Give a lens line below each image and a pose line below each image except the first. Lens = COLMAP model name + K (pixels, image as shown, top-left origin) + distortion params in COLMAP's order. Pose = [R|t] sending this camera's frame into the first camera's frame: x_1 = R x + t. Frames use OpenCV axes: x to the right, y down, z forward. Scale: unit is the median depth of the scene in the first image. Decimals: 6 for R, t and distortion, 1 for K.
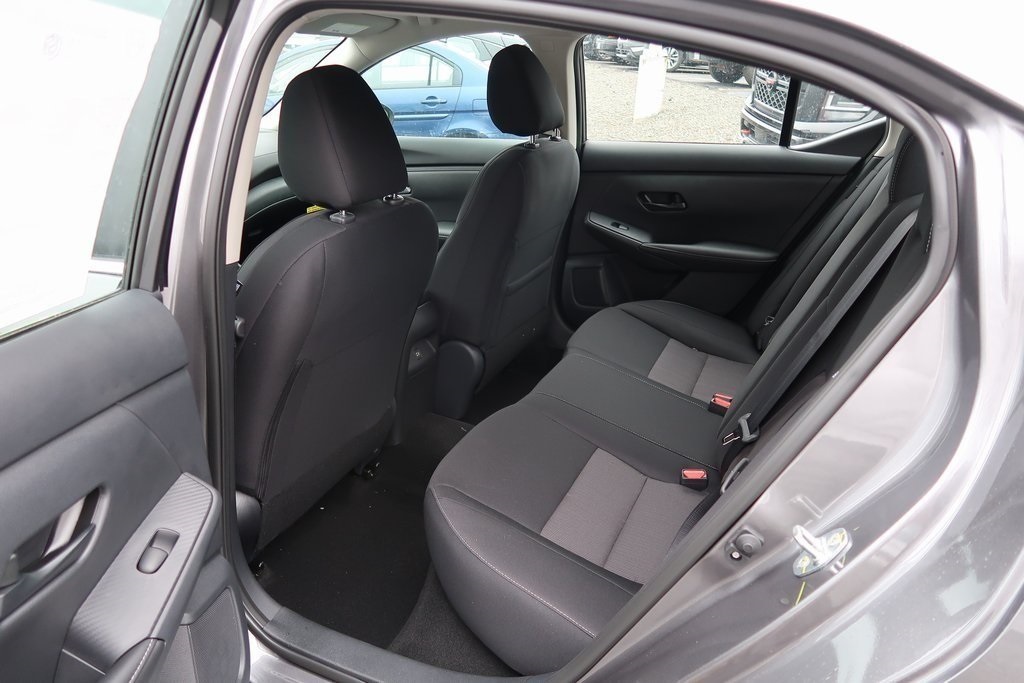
lens RADIAL K [[709.7, 0, 512.0], [0, 709.7, 341.5], [0, 0, 1]] dist [-0.019634, 0.006735]
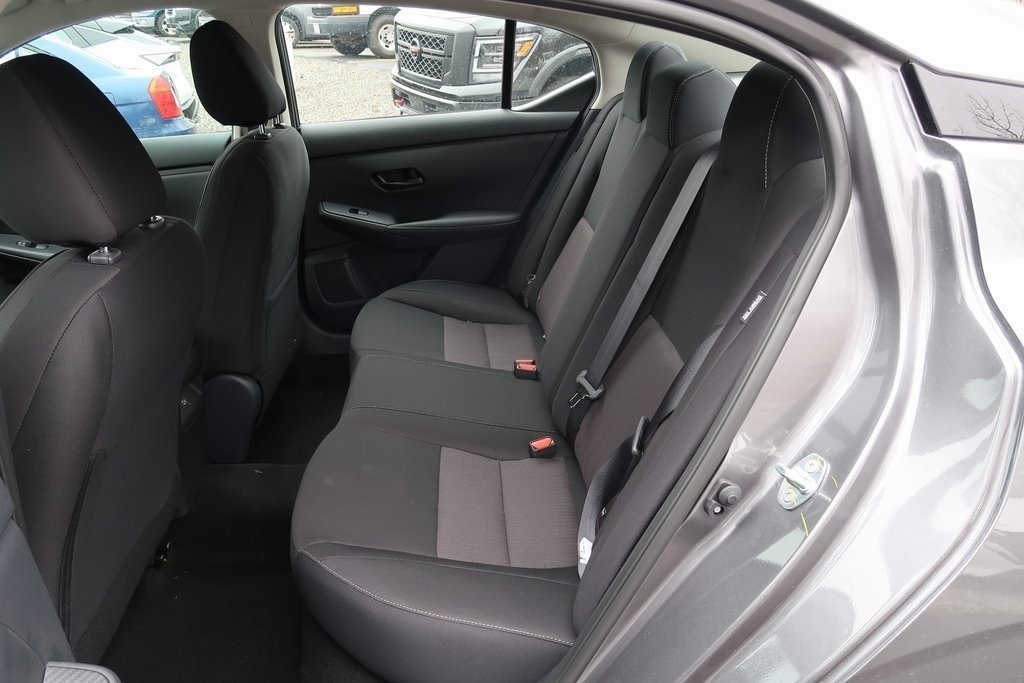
lens RADIAL K [[709.7, 0, 512.0], [0, 709.7, 341.5], [0, 0, 1]] dist [-0.019634, 0.006735]
pose [[0.874340, -0.234954, 0.424647, -0.124952], [0.221450, 0.971744, 0.081696, -0.031895], [-0.431843, 0.022608, 0.901665, 0.082342]]
